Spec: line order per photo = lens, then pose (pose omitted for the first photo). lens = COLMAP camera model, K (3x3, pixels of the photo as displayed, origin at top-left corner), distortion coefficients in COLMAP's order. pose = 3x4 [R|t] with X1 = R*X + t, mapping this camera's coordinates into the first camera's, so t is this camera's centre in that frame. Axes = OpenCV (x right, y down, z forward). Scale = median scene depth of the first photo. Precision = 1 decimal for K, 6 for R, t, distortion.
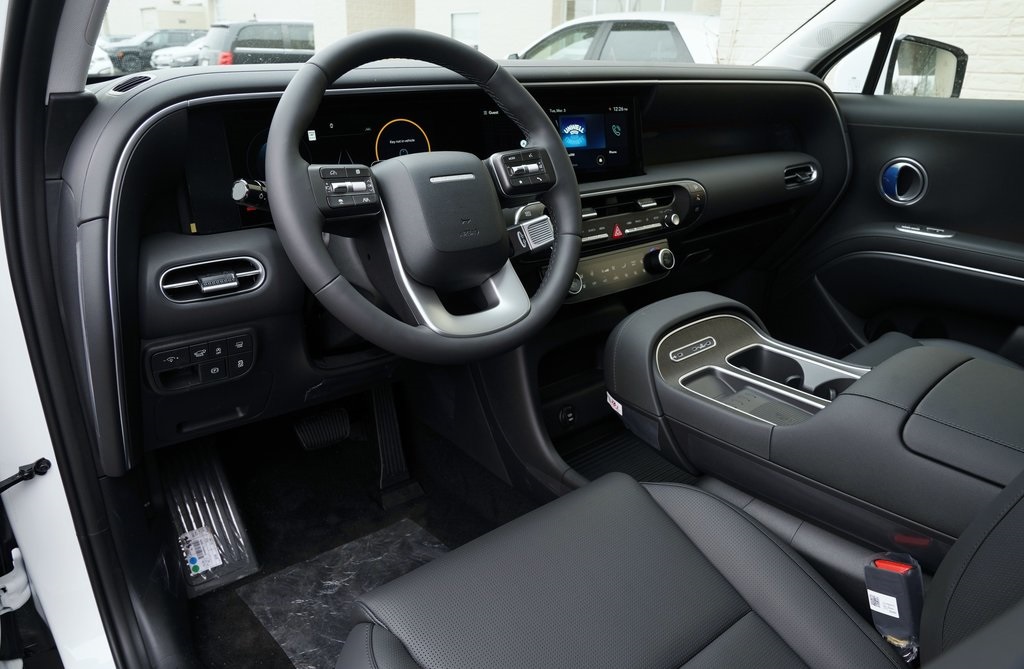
lens RADIAL K [[715.9, 0, 508.7], [0, 715.9, 331.3], [0, 0, 1]] dist [-0.063484, 0.021802]
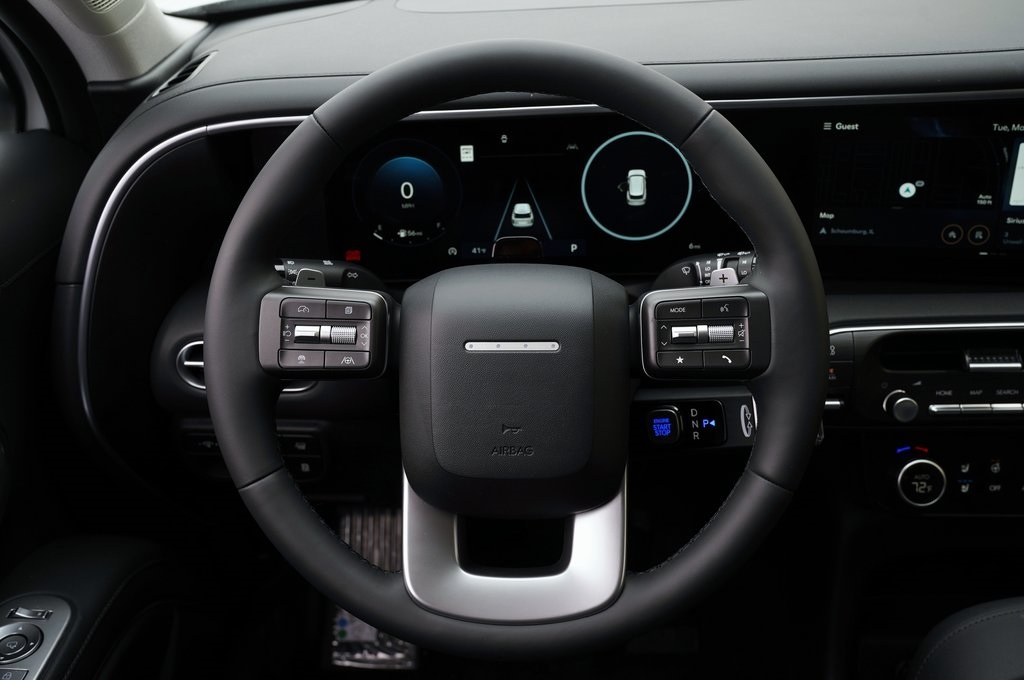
lens RADIAL K [[1018.2, 0, 520.4], [0, 1018.2, 340.3], [0, 0, 1]] dist [0.051834, 0.000000]
pose [[0.768283, 0.297917, -0.566557, 0.239471], [-0.201616, 0.952667, 0.227544, -0.258046], [0.607529, -0.060591, 0.791983, 0.245520]]
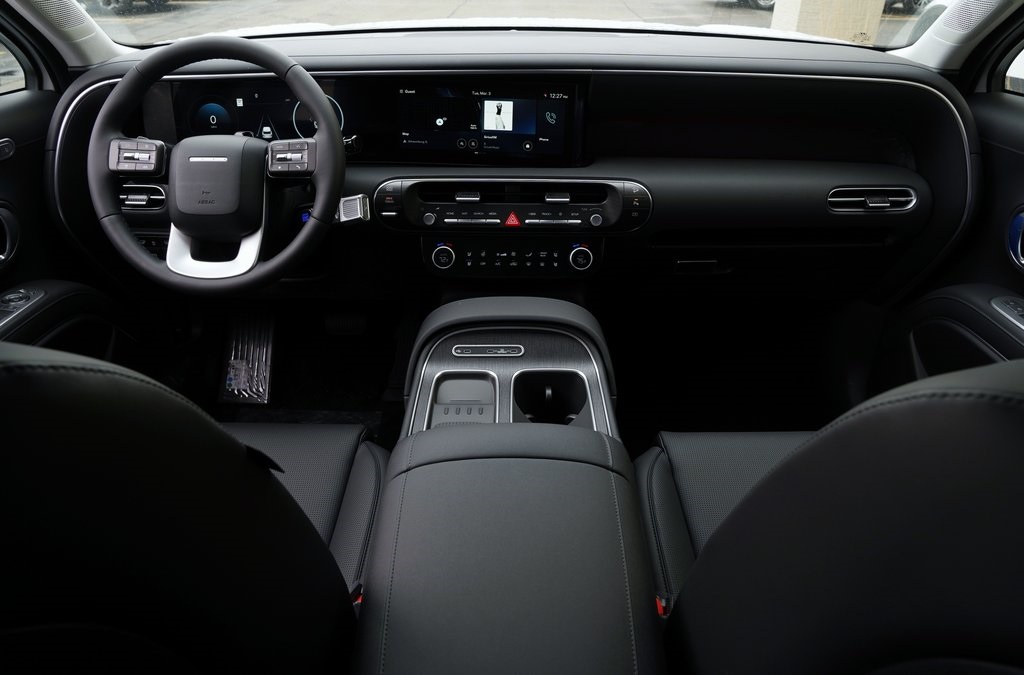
lens RADIAL K [[713.0, 0, 511.5], [0, 713.0, 332.1], [0, 0, 1]] dist [-0.120977, 0.085131]
pose [[0.771170, 0.309262, -0.556465, 0.757859], [-0.228064, 0.950271, 0.212065, -0.201125], [0.594377, -0.036629, 0.803352, 0.185169]]
